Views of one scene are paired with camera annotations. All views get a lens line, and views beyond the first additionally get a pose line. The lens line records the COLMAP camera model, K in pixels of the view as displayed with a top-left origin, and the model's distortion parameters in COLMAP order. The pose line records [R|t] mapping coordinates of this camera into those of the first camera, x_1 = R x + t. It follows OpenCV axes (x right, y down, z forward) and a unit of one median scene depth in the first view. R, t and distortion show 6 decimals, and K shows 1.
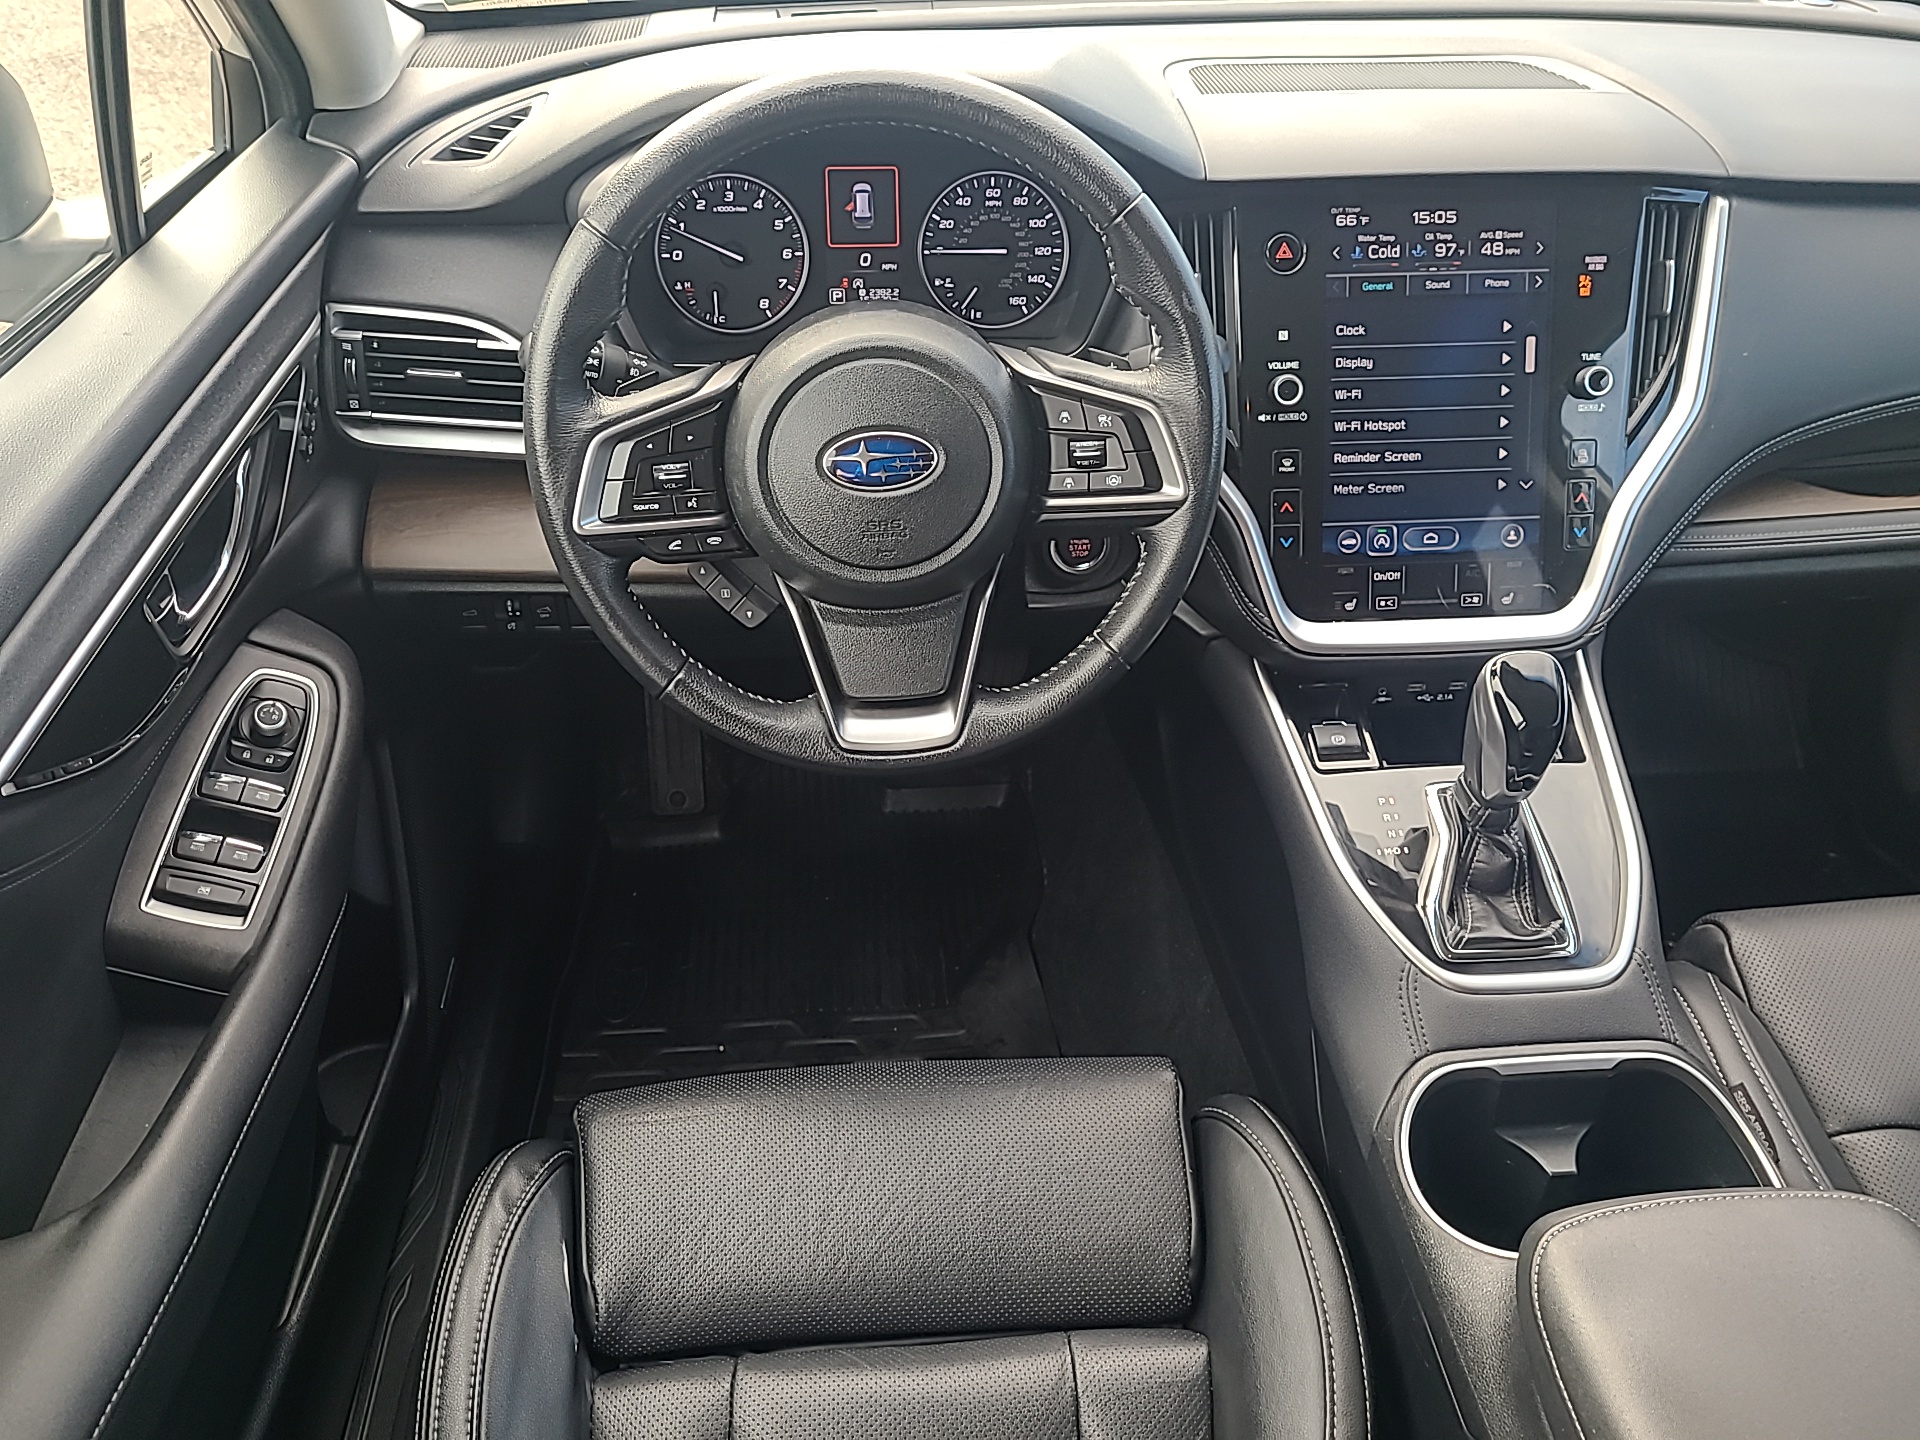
lens RADIAL K [[1424.1, 0, 941.2], [0, 1424.1, 727.4], [0, 0, 1]] dist [0.010630, 0.003222]
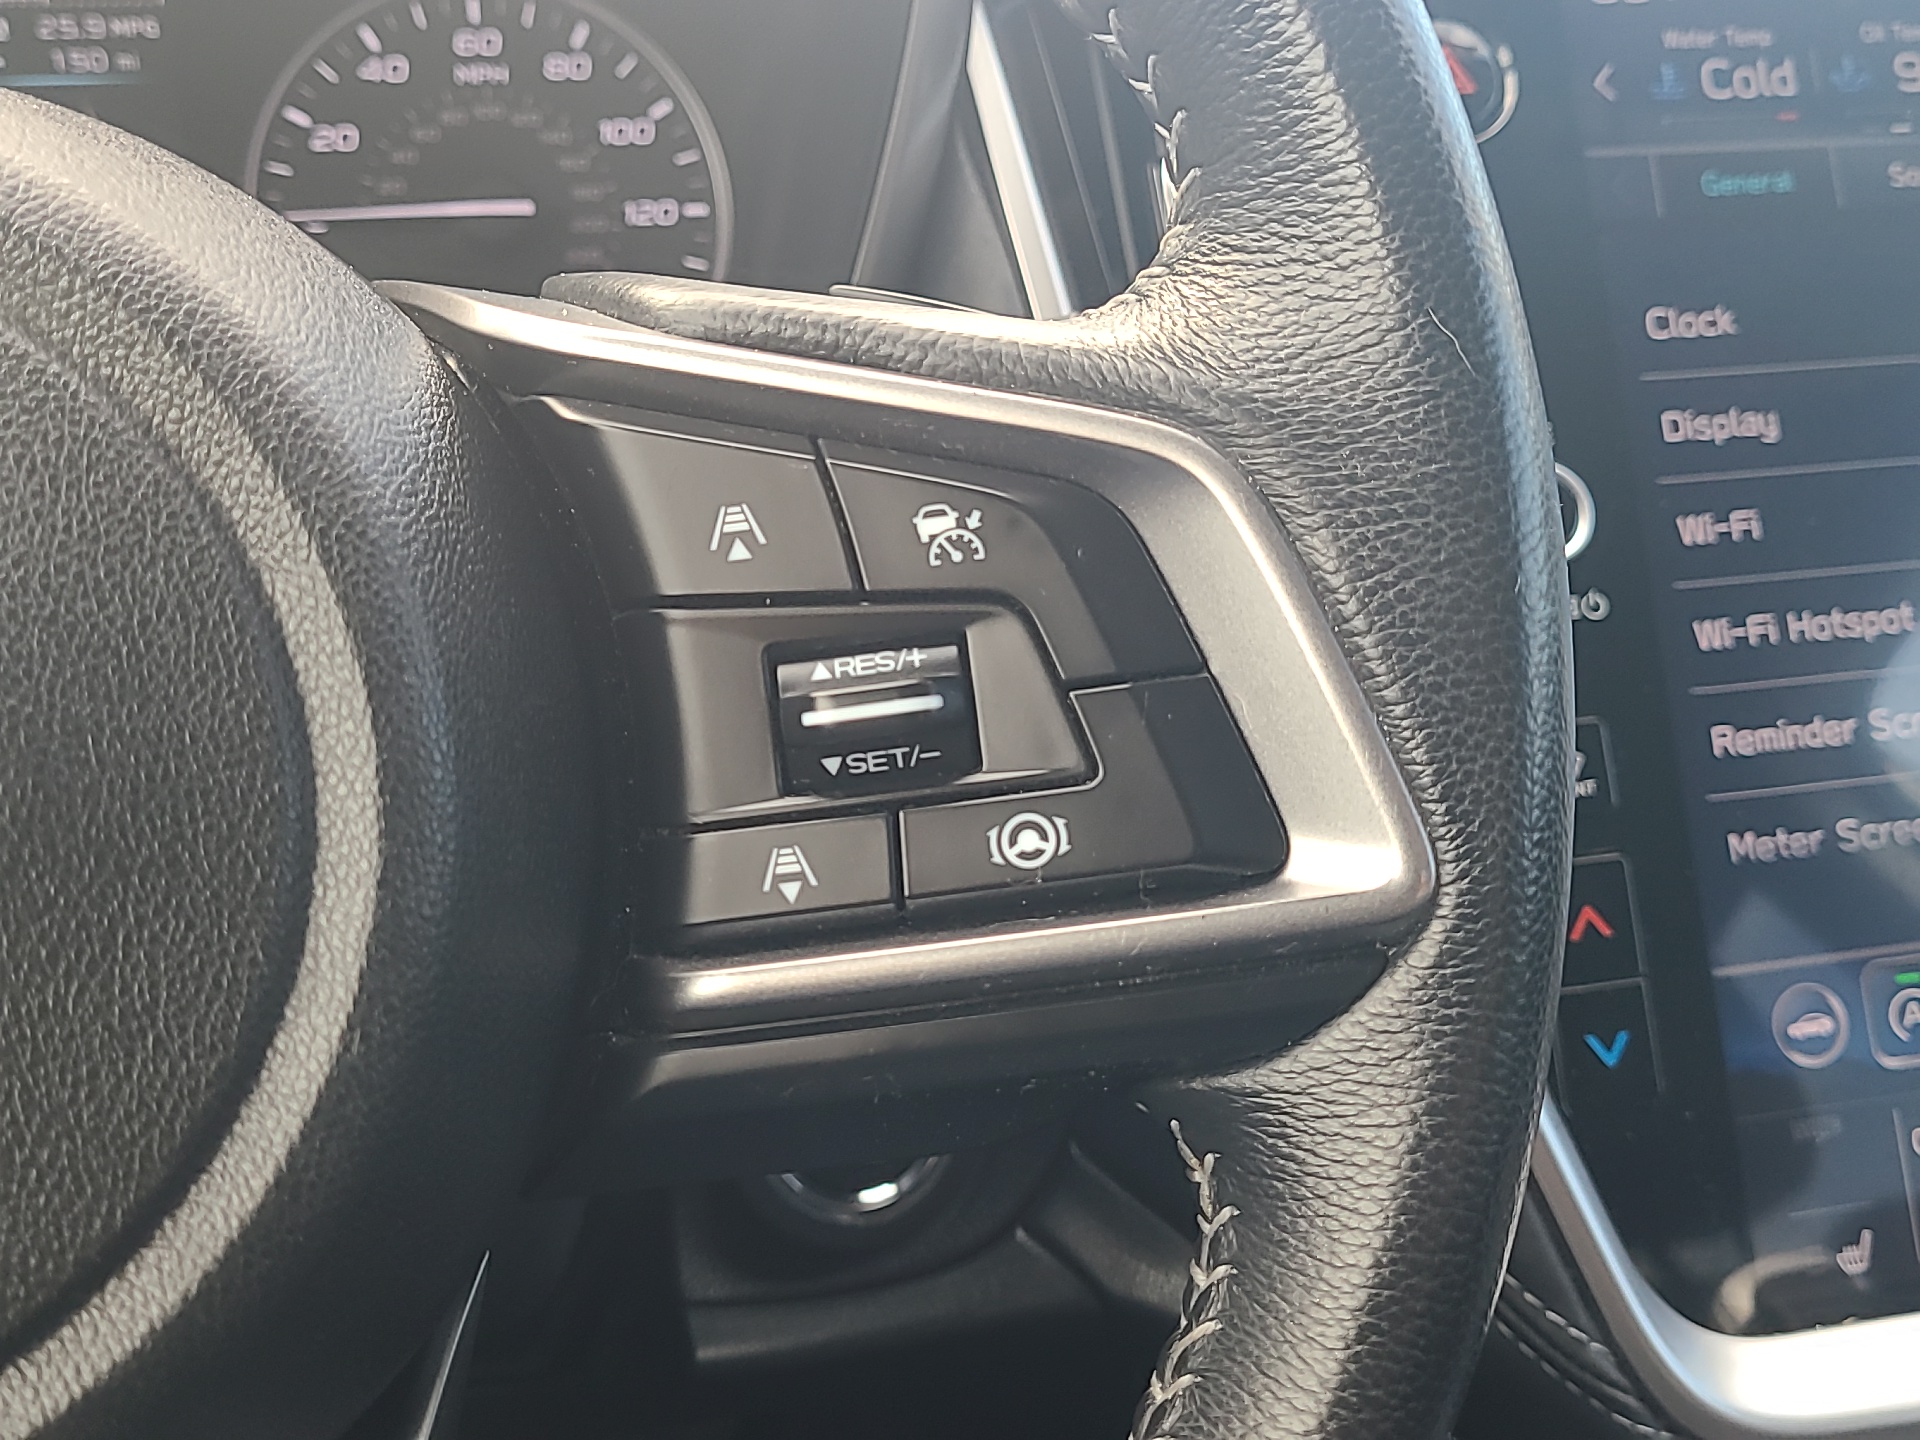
lens RADIAL K [[2261.9, 0, 921.0], [0, 2261.9, 722.9], [0, 0, 1]] dist [0.008510, -0.005673]
pose [[0.986852, -0.073859, 0.143761, 0.064358], [0.109713, 0.959277, -0.260290, -0.109861], [-0.118682, 0.272640, 0.954768, 0.699835]]
